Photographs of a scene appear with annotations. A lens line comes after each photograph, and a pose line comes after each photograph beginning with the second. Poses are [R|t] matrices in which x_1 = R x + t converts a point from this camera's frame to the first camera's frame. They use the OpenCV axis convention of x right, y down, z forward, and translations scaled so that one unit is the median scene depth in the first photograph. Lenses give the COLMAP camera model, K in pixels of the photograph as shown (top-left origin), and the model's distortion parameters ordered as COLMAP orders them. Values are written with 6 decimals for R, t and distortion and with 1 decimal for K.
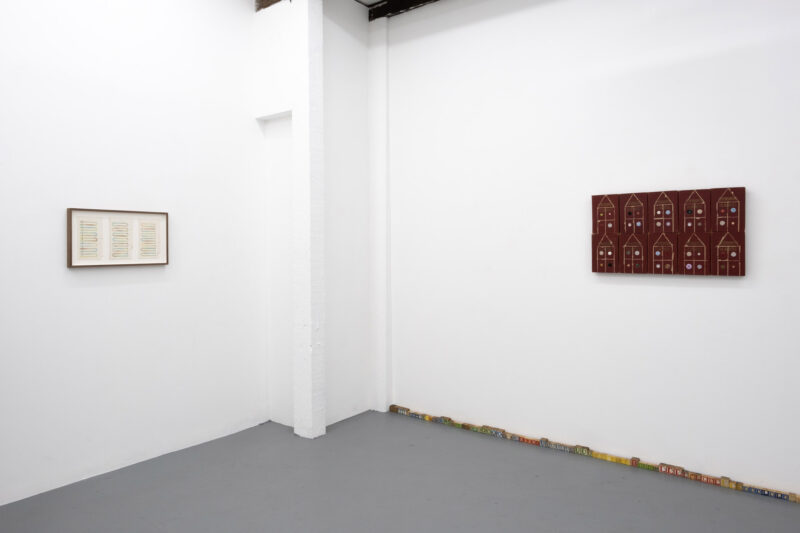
lens RADIAL K [[545.5, 0, 391.1], [0, 545.5, 241.6], [0, 0, 1]] dist [-0.019936, 0.004527]
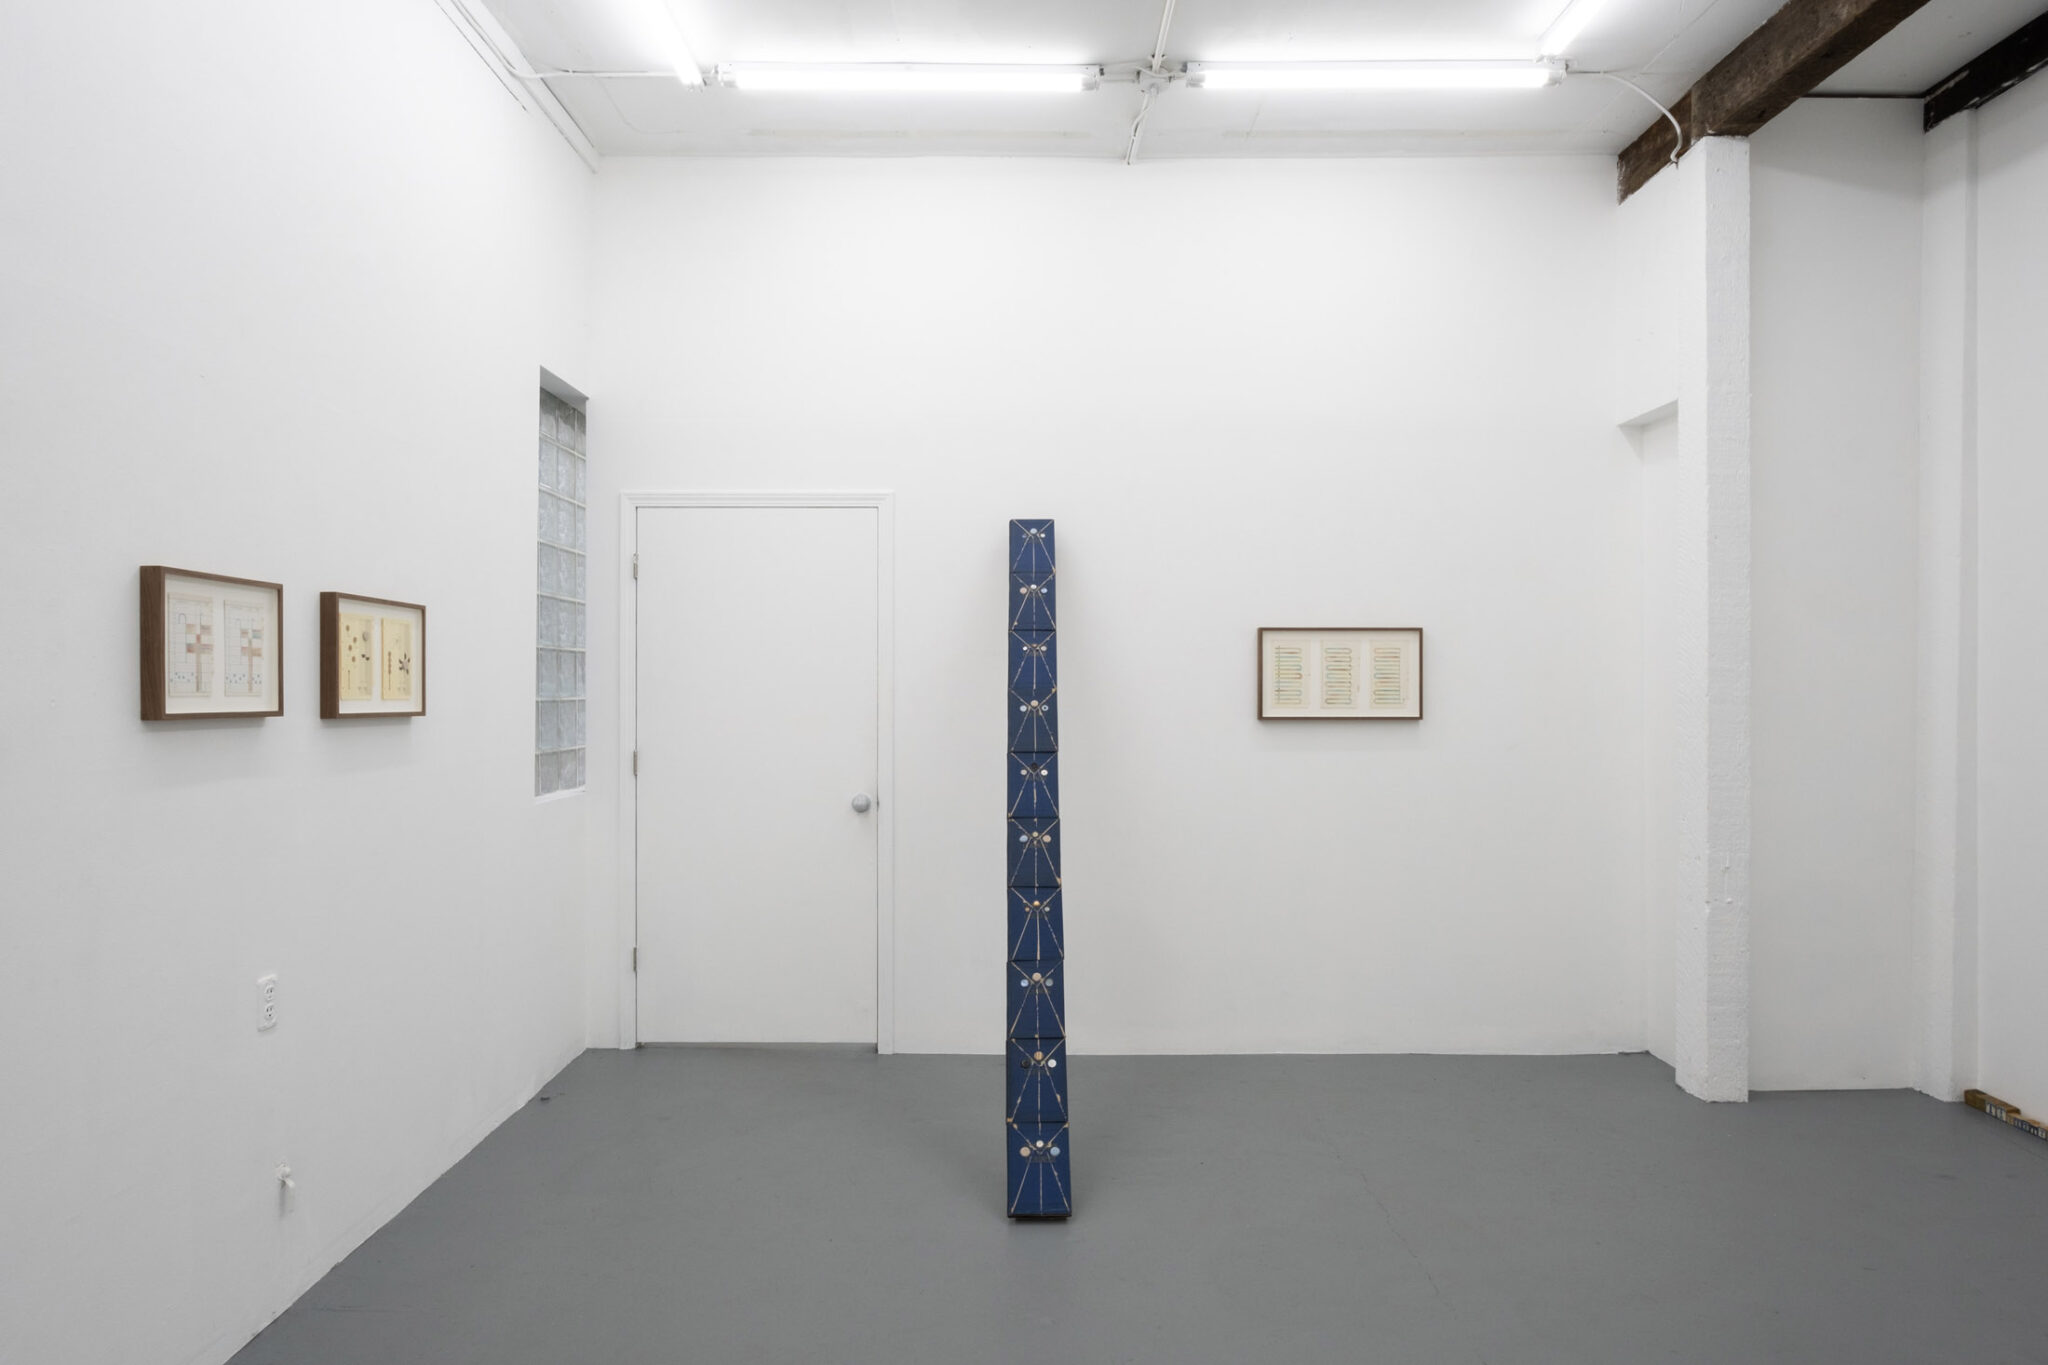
lens RADIAL K [[1235.5, 0, 1022.3], [0, 1235.5, 695.4], [0, 0, 1]] dist [-0.017273, 0.012427]
pose [[0.615460, 0.011376, -0.788086, 0.366262], [0.002013, 0.999870, 0.016005, -0.004535], [0.788165, -0.011437, 0.615357, -0.124958]]
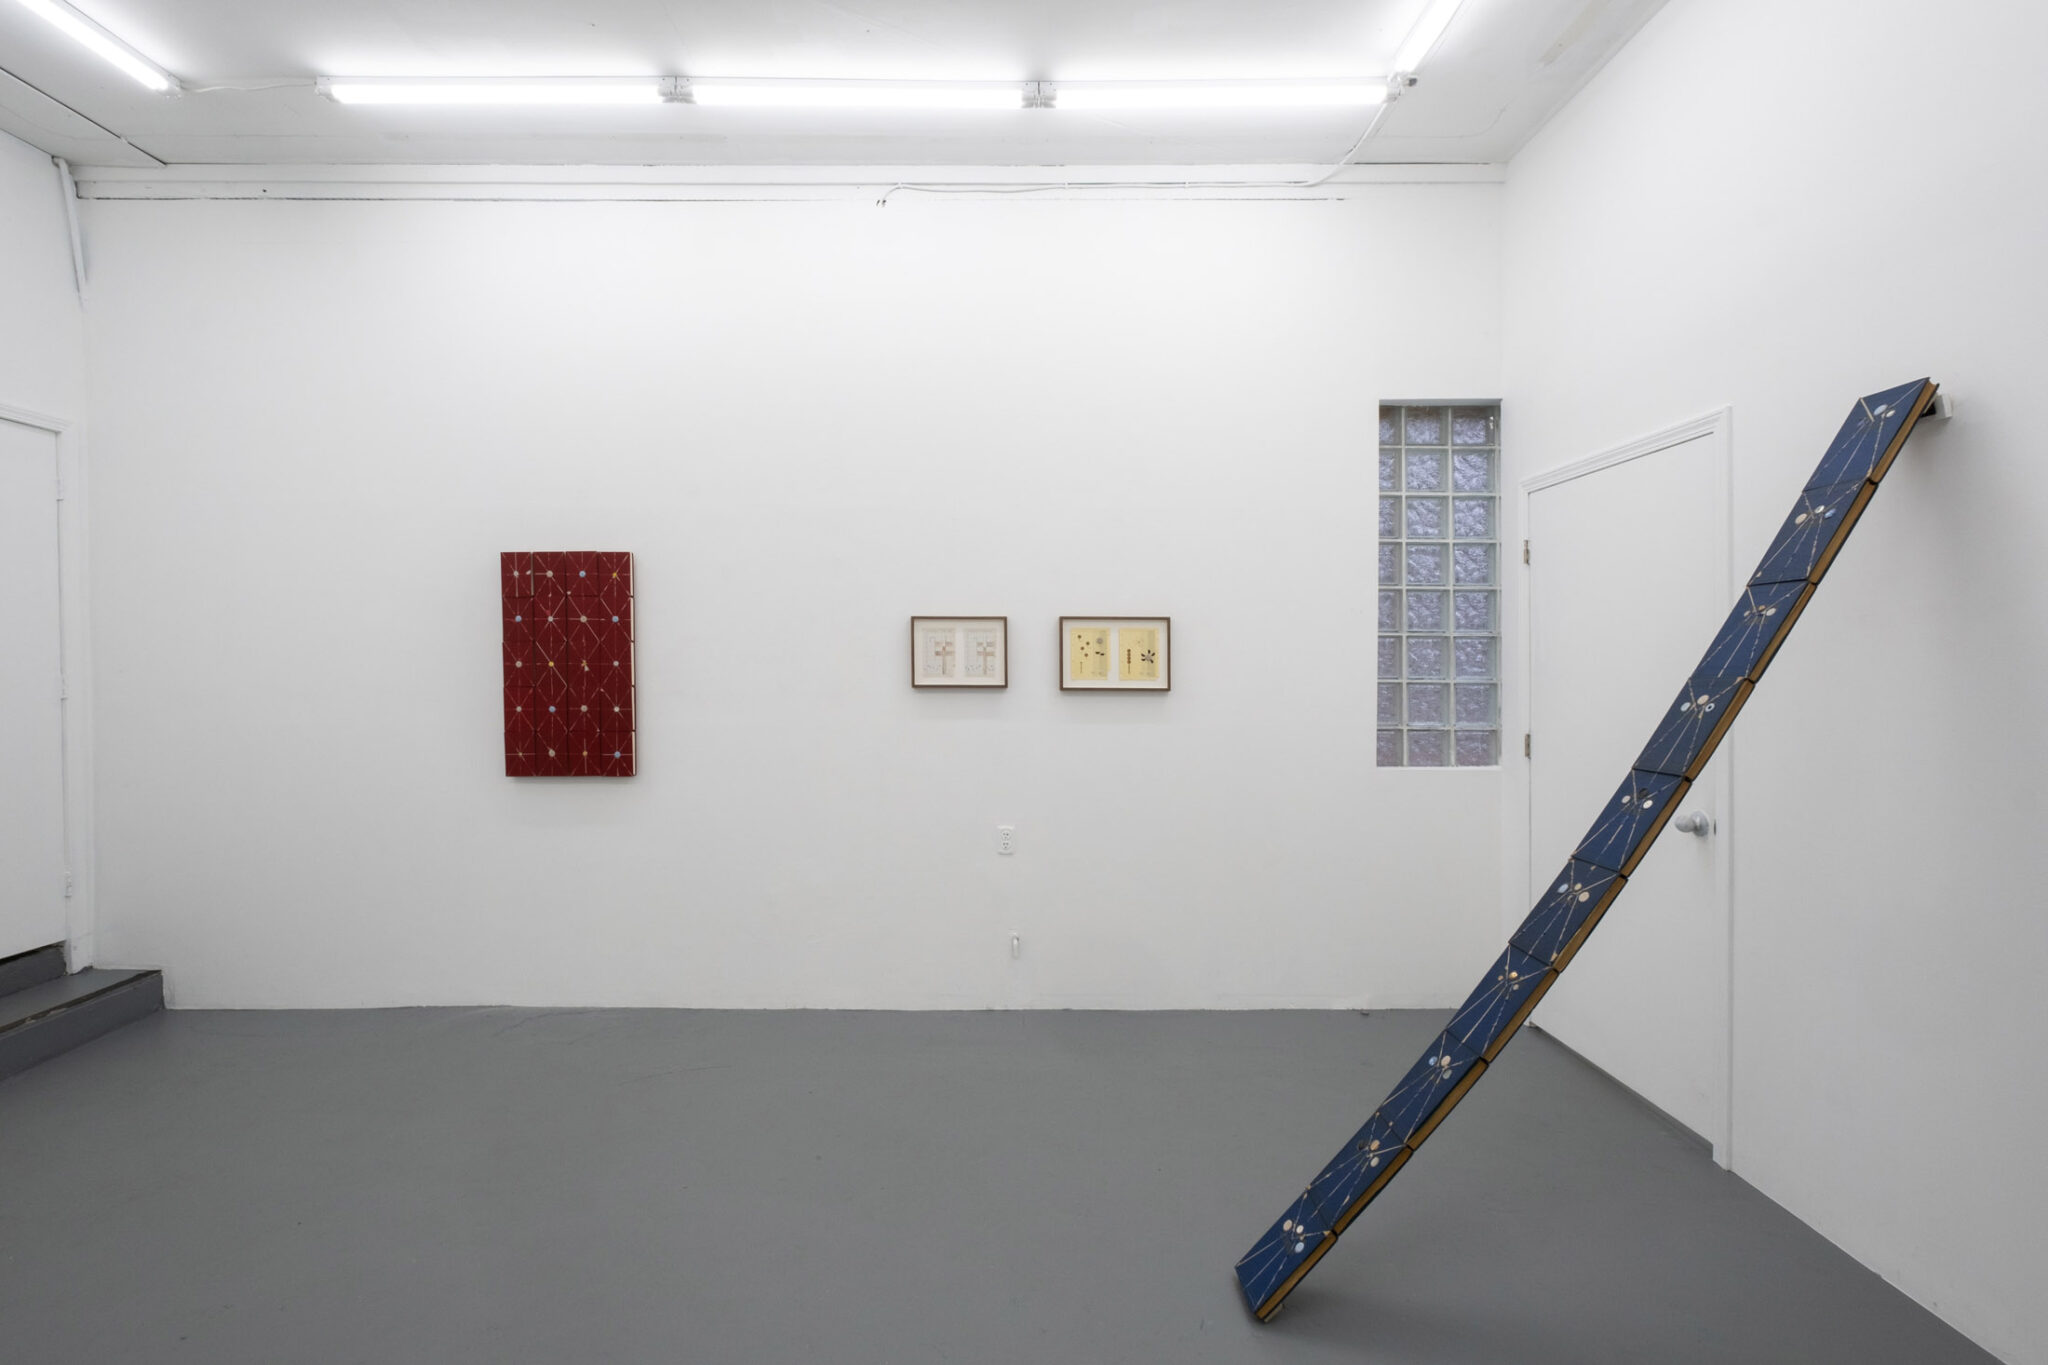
lens RADIAL K [[916.0, 0, 1002.6], [0, 916.0, 679.0], [0, 0, 1]] dist [-0.002436, 0.001066]
pose [[-0.797812, 0.015386, -0.602710, 0.115890], [0.011341, 0.999880, 0.010513, -0.001424], [0.602800, 0.001552, -0.797891, 0.840369]]
